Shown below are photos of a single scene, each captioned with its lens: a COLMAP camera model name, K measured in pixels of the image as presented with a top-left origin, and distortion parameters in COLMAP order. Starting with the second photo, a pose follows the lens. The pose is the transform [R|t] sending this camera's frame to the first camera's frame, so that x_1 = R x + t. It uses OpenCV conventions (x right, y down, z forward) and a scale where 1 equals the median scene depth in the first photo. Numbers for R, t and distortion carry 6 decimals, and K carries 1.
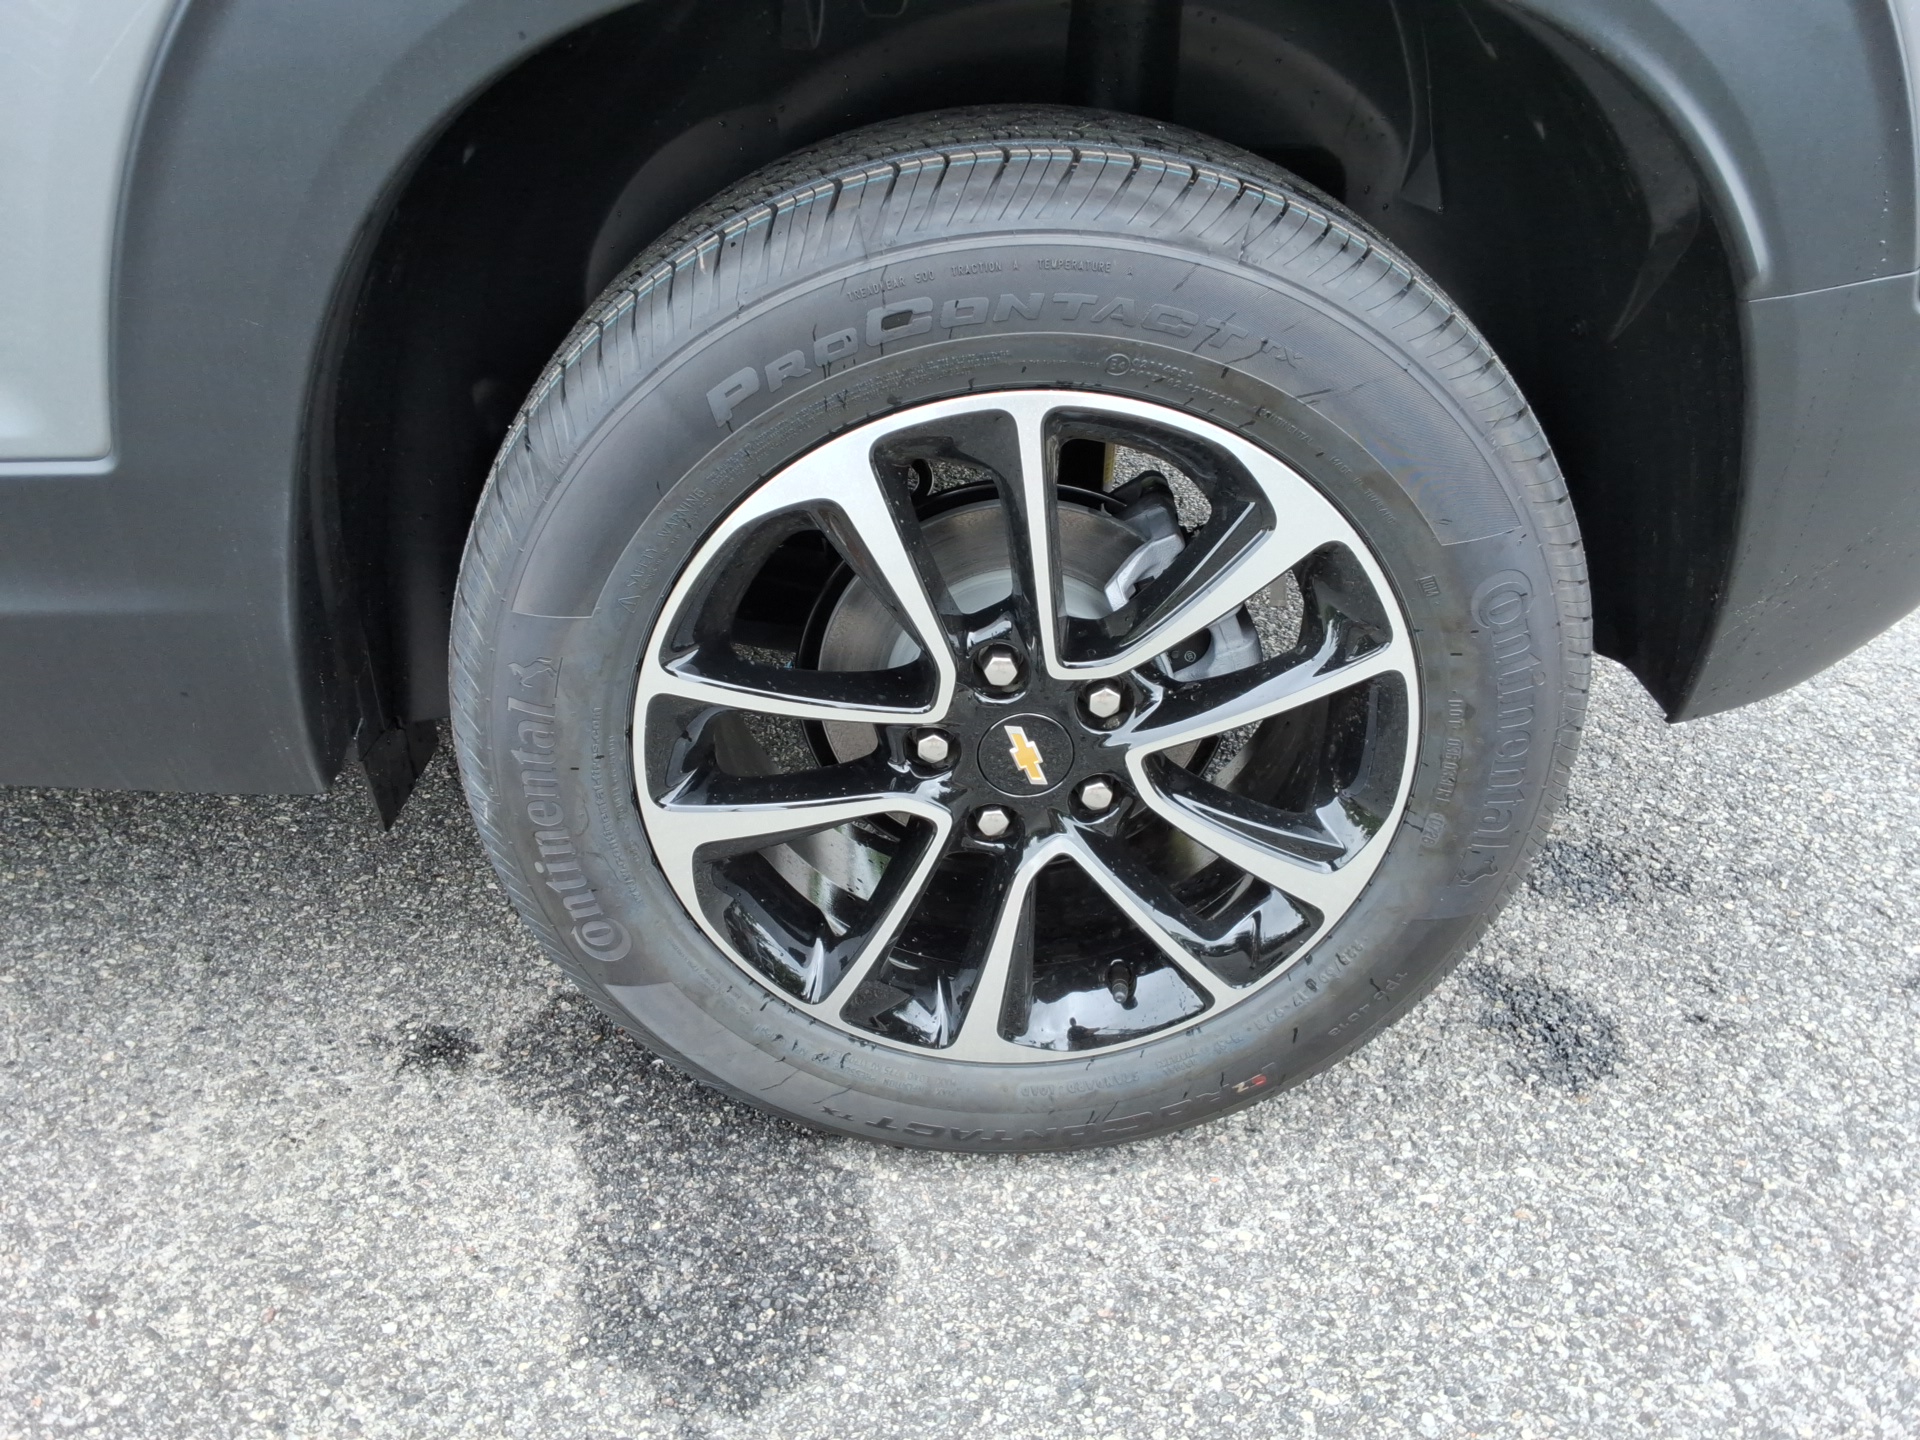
lens RADIAL K [[1537.9, 0, 972.9], [0, 1537.9, 700.3], [0, 0, 1]] dist [0.118378, -0.188105]
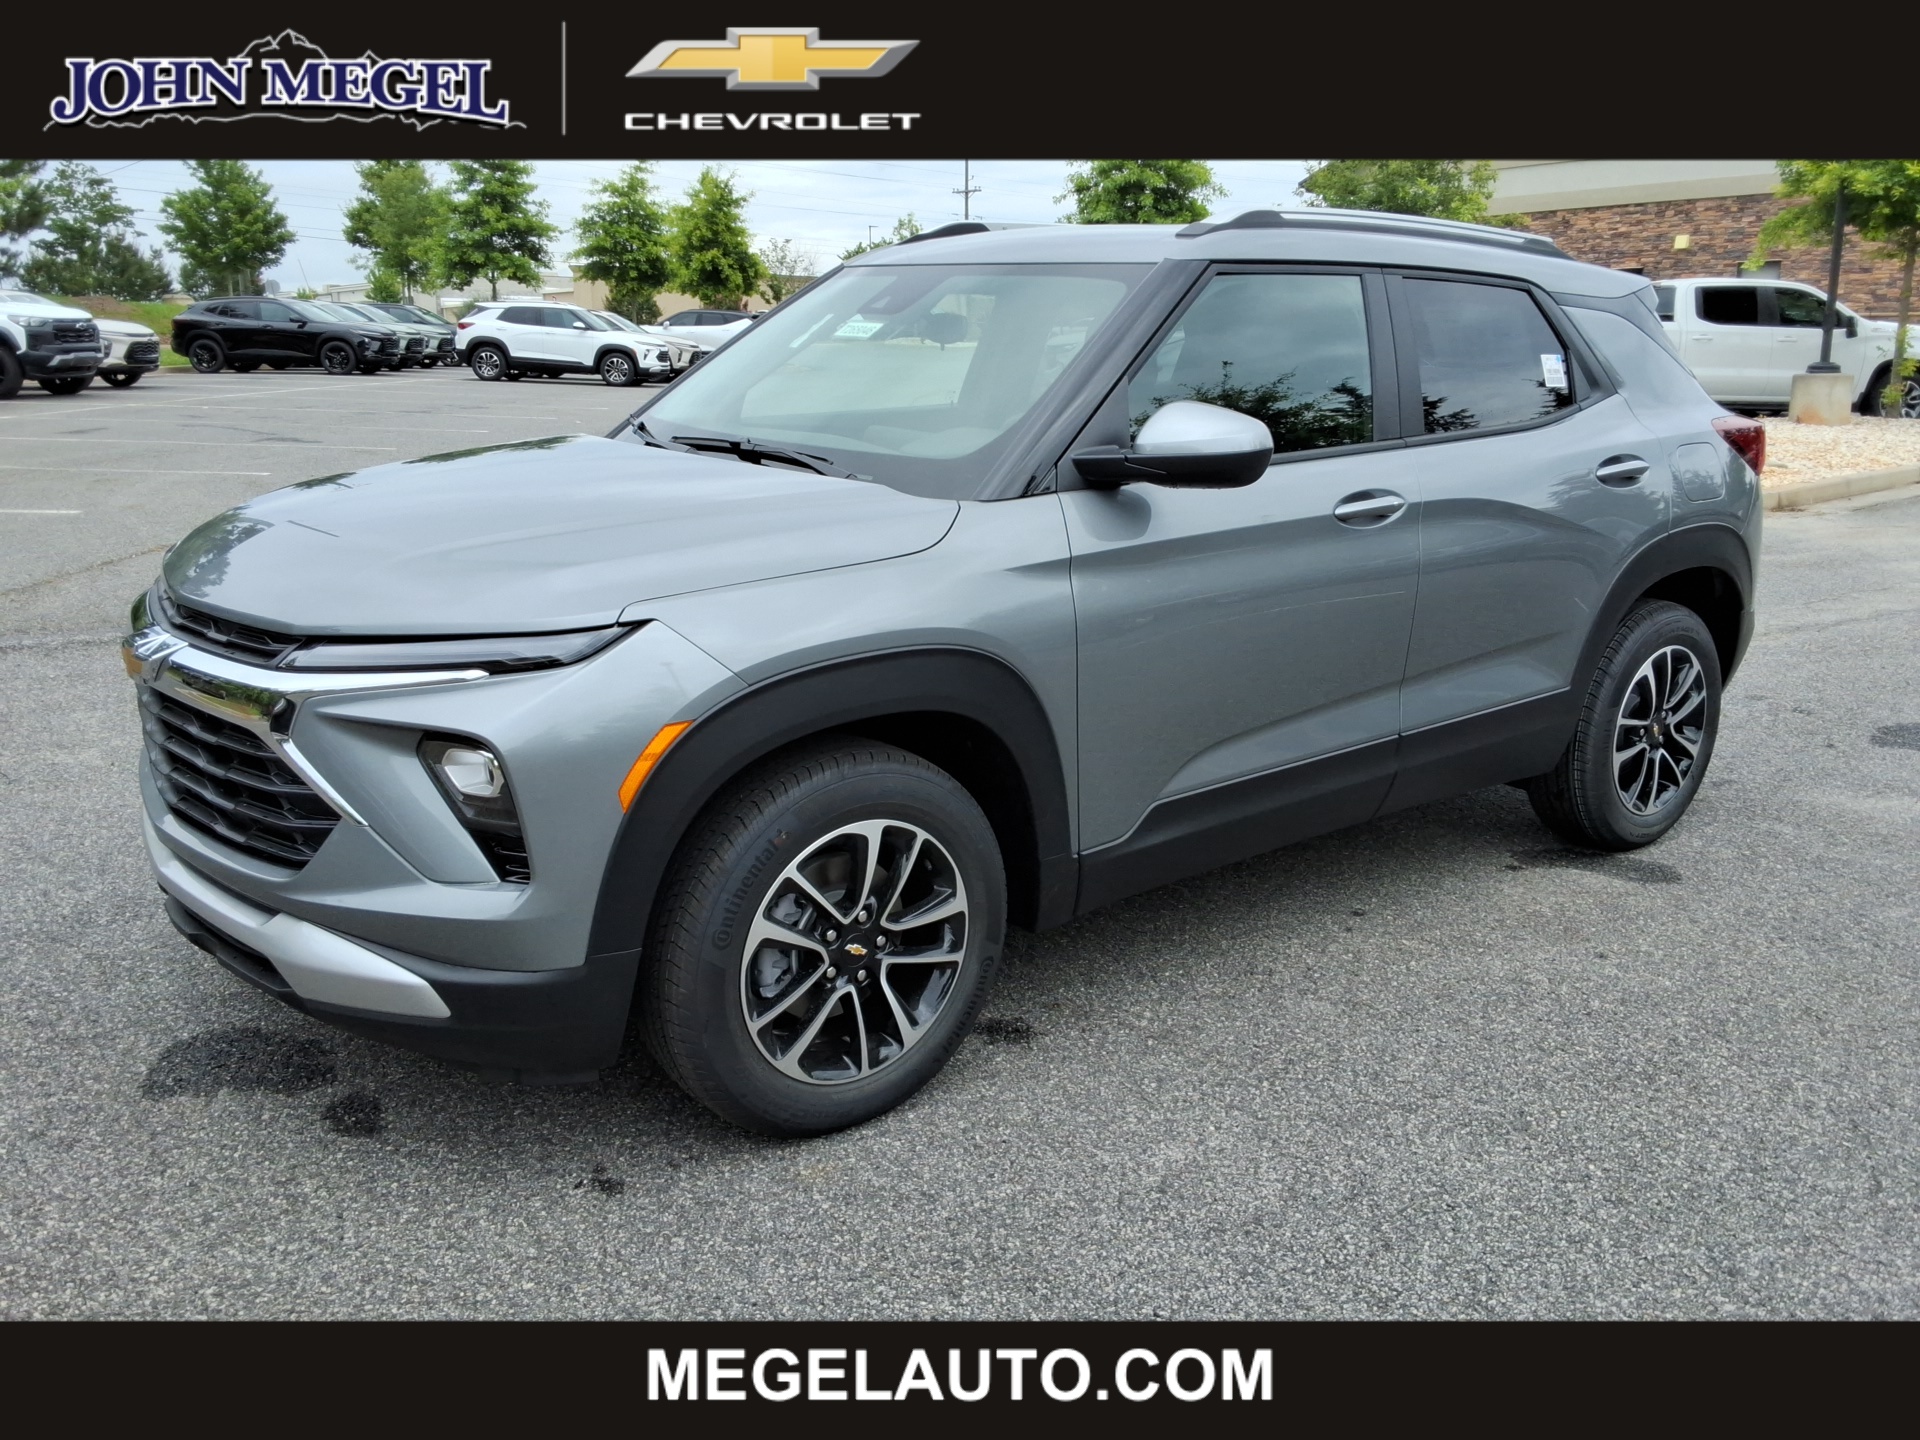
lens RADIAL K [[1537.9, 0, 972.9], [0, 1537.9, 700.3], [0, 0, 1]] dist [0.118378, -0.188105]
pose [[0.805227, -0.153968, 0.572629, -4.102661], [0.303990, 0.936332, -0.175708, 0.147023], [-0.509117, 0.315558, 0.800764, -1.632469]]
